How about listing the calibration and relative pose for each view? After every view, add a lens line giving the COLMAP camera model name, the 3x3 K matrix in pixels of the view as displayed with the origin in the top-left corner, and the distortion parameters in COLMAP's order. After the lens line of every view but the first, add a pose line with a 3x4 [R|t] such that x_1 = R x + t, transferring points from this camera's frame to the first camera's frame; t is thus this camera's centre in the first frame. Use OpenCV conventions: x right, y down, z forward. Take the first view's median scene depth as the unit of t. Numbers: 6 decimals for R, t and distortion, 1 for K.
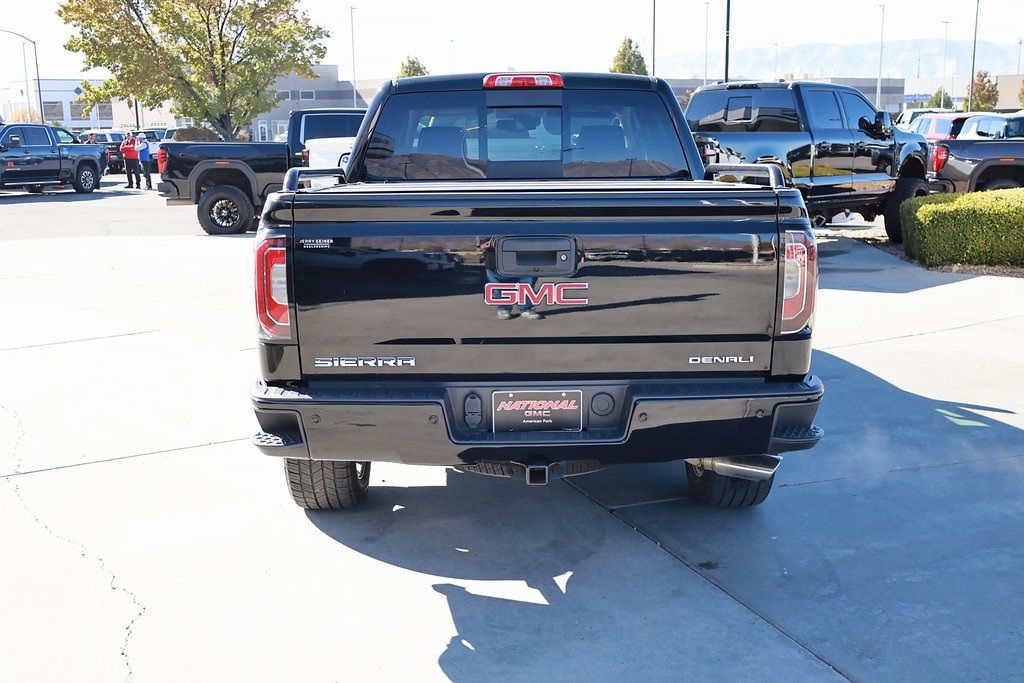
lens RADIAL K [[1119.2, 0, 512.0], [0, 1119.2, 341.5], [0, 0, 1]] dist [-0.010662, -0.016626]
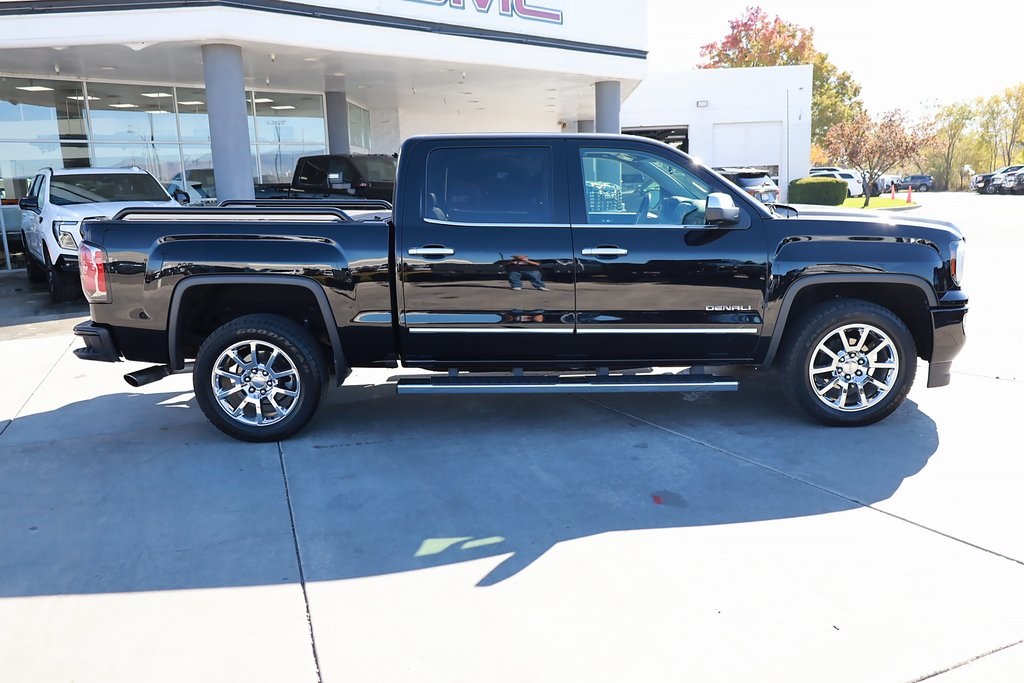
lens RADIAL K [[786.1, 0, 516.8], [0, 786.1, 342.0], [0, 0, 1]] dist [-0.021301, -0.003633]
pose [[-0.006299, 0.214599, -0.976682, 1.041963], [-0.161967, 0.963586, 0.212766, -0.223307], [0.986776, 0.159530, 0.028688, 1.143120]]
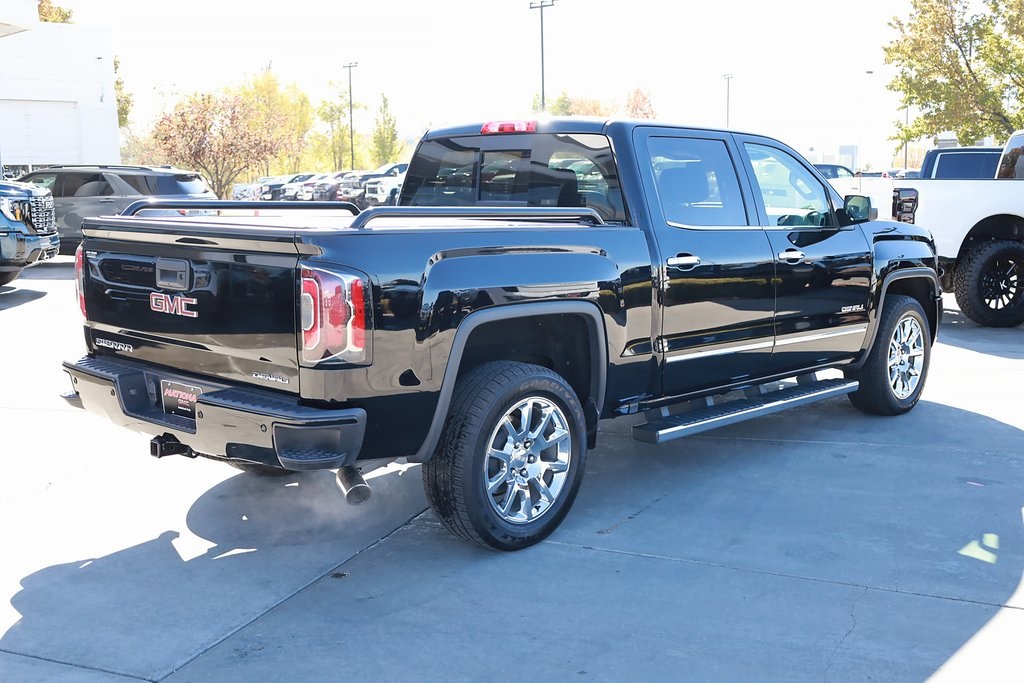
lens RADIAL K [[1132.5, 0, 512.0], [0, 1132.5, 341.5], [0, 0, 1]] dist [-0.006102, -0.013644]
pose [[0.722623, 0.107519, -0.682830, 0.775774], [-0.130916, 0.991238, 0.017536, -0.048970], [0.678732, 0.076721, 0.730367, 0.228280]]
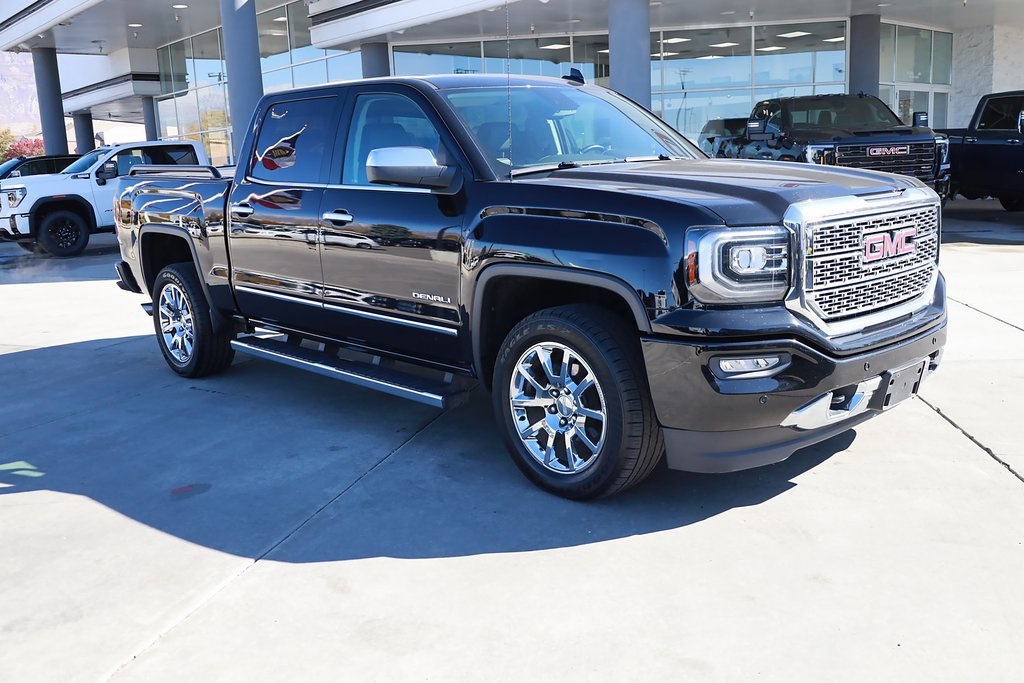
lens RADIAL K [[942.4, 0, 512.0], [0, 942.4, 341.5], [0, 0, 1]] dist [-0.011442, -0.013176]
pose [[-0.738682, 0.173696, -0.651290, 0.660080], [-0.071201, 0.940716, 0.331639, -0.345681], [0.670283, 0.291349, -0.682522, 1.987543]]
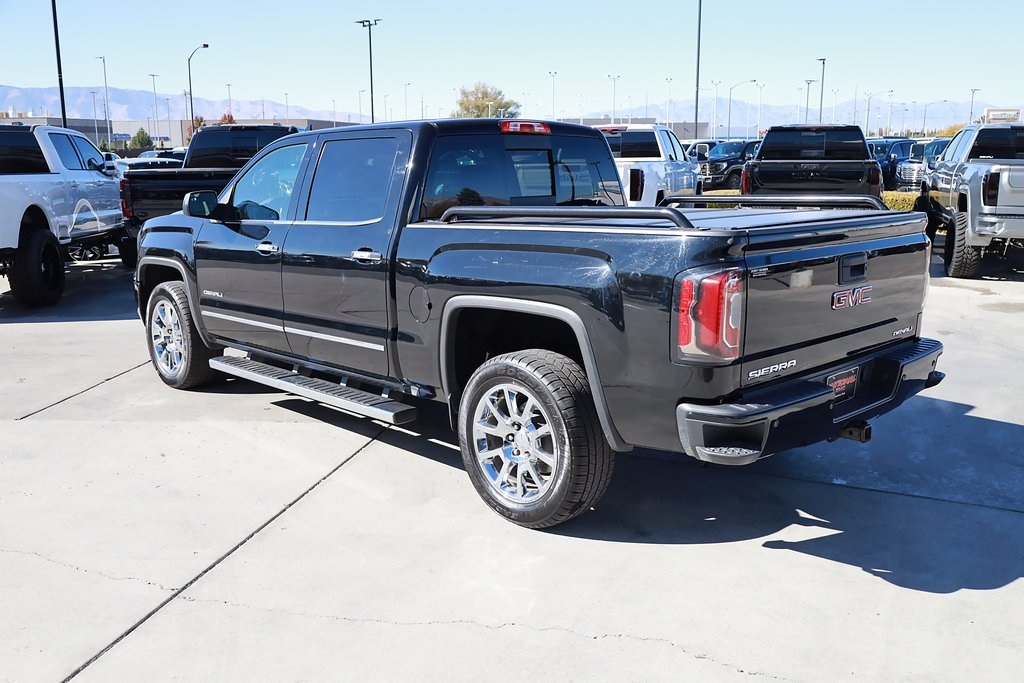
lens RADIAL K [[921.1, 0, 512.0], [0, 921.1, 341.5], [0, 0, 1]] dist [-0.006778, -0.006628]
pose [[0.722951, -0.126196, 0.679277, -0.675338], [0.123748, 0.990930, 0.052390, -0.065424], [-0.679727, 0.046184, 0.732010, 0.323080]]
